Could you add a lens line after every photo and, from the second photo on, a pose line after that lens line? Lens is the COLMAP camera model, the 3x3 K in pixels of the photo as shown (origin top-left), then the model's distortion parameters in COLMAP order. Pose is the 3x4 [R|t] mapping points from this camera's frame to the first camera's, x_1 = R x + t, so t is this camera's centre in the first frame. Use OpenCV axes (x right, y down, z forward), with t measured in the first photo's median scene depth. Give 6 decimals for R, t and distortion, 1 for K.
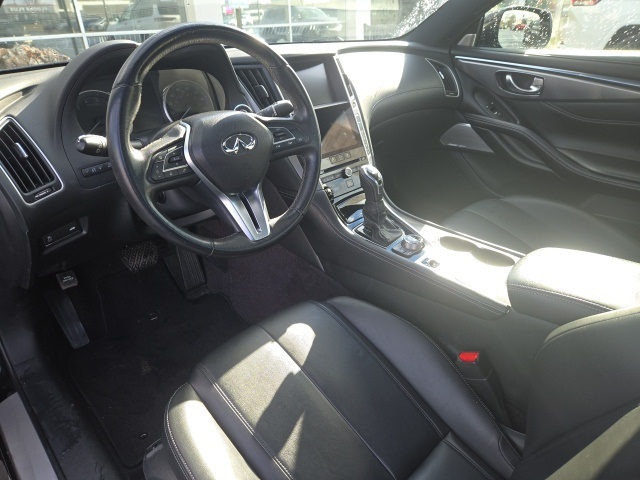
lens RADIAL K [[438.4, 0, 320.0], [0, 438.4, 240.0], [0, 0, 1]] dist [0.048224, -0.060211]
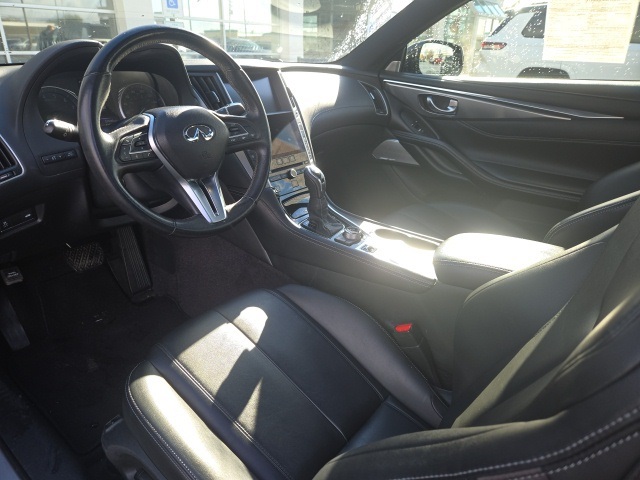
lens RADIAL K [[438.4, 0, 320.0], [0, 438.4, 240.0], [0, 0, 1]] dist [0.048224, -0.060211]
pose [[0.989090, -0.009920, 0.146978, -0.035886], [0.019673, 0.997688, -0.065051, 0.093590], [-0.145993, 0.067232, 0.986998, -0.090548]]
